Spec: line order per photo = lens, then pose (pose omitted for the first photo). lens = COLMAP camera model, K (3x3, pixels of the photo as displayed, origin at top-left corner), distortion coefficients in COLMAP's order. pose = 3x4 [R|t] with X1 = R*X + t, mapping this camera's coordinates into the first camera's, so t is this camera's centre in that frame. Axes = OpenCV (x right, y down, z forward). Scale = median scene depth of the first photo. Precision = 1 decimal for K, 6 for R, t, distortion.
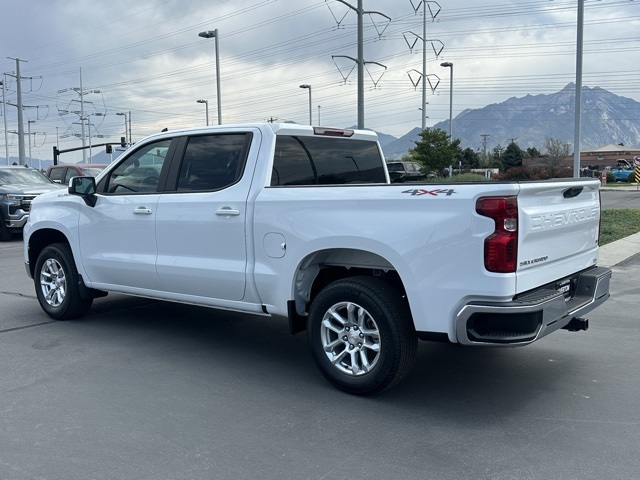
lens RADIAL K [[620.9, 0, 320.0], [0, 620.9, 240.0], [0, 0, 1]] dist [0.165501, -0.306897]
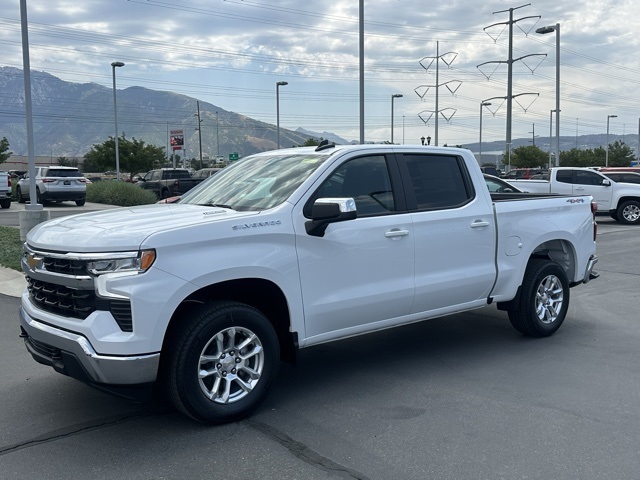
lens RADIAL K [[627.1, 0, 320.0], [0, 627.1, 240.0], [0, 0, 1]] dist [0.156112, -0.290318]
pose [[0.224357, -0.078248, 0.971361, -1.362846], [0.104674, 0.992939, 0.055810, -0.112805], [-0.968869, 0.089155, 0.230963, 1.021185]]
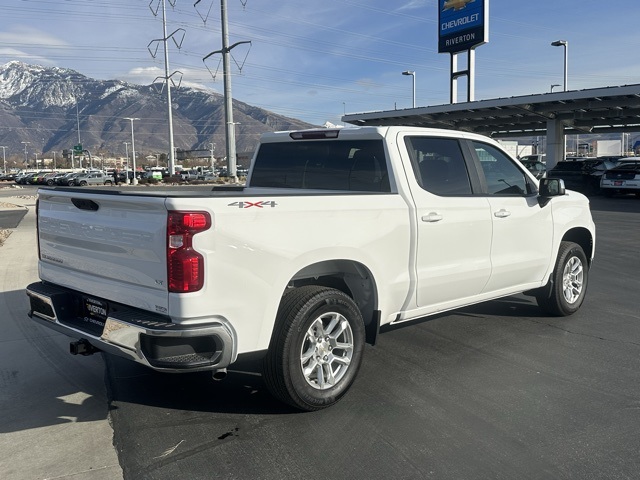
lens RADIAL K [[631.4, 0, 320.0], [0, 631.4, 240.0], [0, 0, 1]] dist [0.160958, -0.304877]
pose [[-0.091269, 0.125260, -0.987917, 1.121814], [-0.106382, 0.985154, 0.134738, -0.161655], [0.990128, 0.117393, -0.076588, 1.223688]]
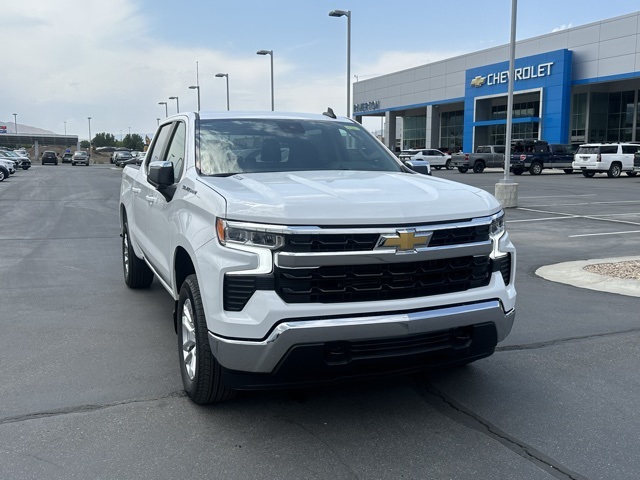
lens RADIAL K [[631.4, 0, 320.0], [0, 631.4, 240.0], [0, 0, 1]] dist [0.160958, -0.304877]
pose [[-0.873208, -0.048756, 0.484903, -0.848798], [0.062648, 0.975498, 0.210899, -0.232469], [-0.483305, 0.214537, -0.848758, 2.264514]]
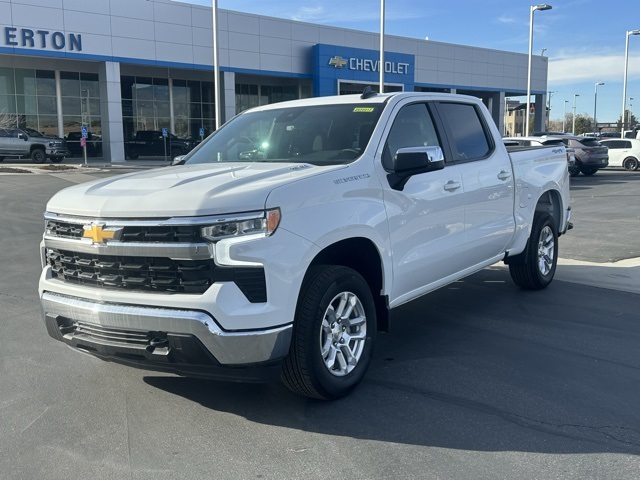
lens RADIAL K [[721.2, 0, 320.0], [0, 721.2, 240.0], [0, 0, 1]] dist [0.168381, -0.370135]
pose [[-0.059515, -0.110536, 0.992089, -1.438515], [0.141722, 0.982847, 0.118008, -0.131720], [-0.988116, 0.147624, -0.042829, 1.401542]]
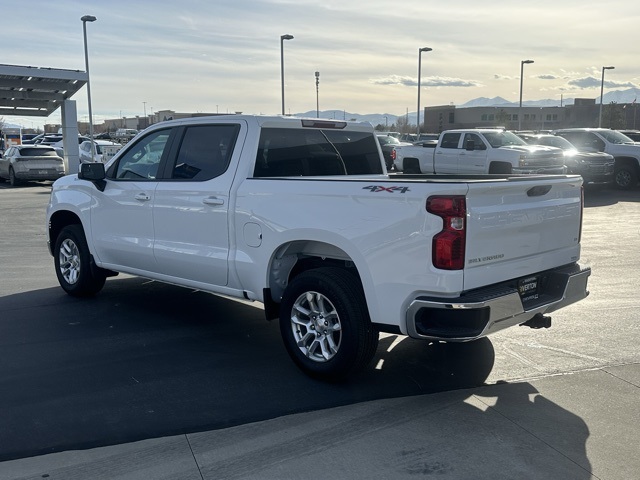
lens RADIAL K [[627.1, 0, 320.0], [0, 627.1, 240.0], [0, 0, 1]] dist [0.156112, -0.290318]
pose [[0.994995, 0.029161, -0.095579, 0.132196], [-0.026285, 0.999167, 0.031217, -0.017326], [0.096410, -0.028548, 0.994932, -0.034995]]
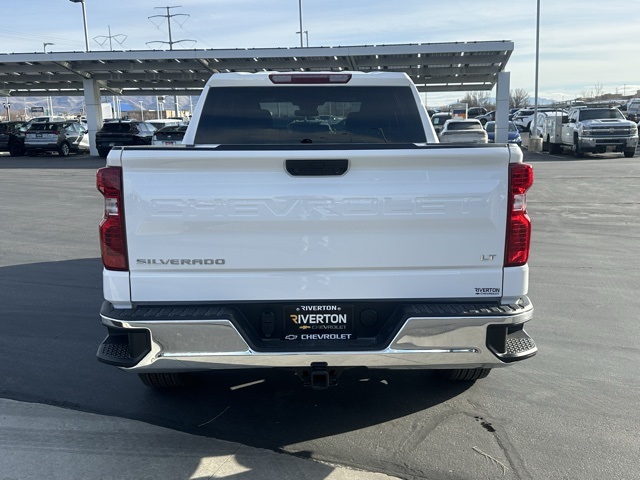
lens RADIAL K [[627.1, 0, 320.0], [0, 627.1, 240.0], [0, 0, 1]] dist [0.156112, -0.290318]
pose [[0.644801, 0.138339, -0.751728, 0.755601], [-0.079628, 0.990291, 0.113939, -0.065561], [0.760192, -0.013609, 0.649556, 0.519620]]
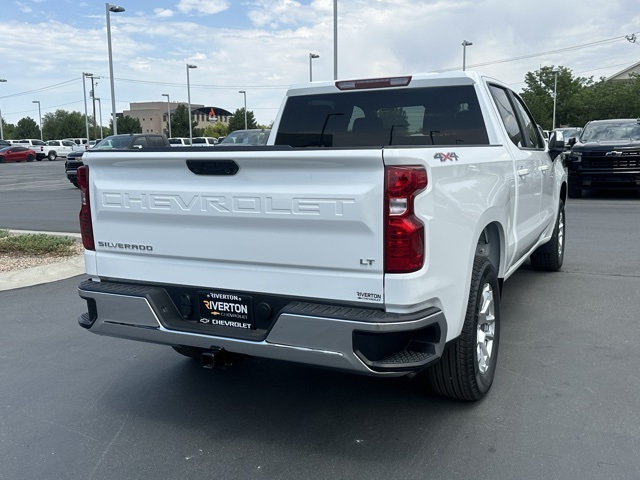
lens RADIAL K [[627.1, 0, 320.0], [0, 627.1, 240.0], [0, 0, 1]] dist [0.156112, -0.290318]
pose [[0.218667, 0.158522, -0.962837, 0.943191], [-0.081672, 0.986227, 0.143824, -0.091569], [0.972376, 0.047187, 0.228602, 0.830473]]
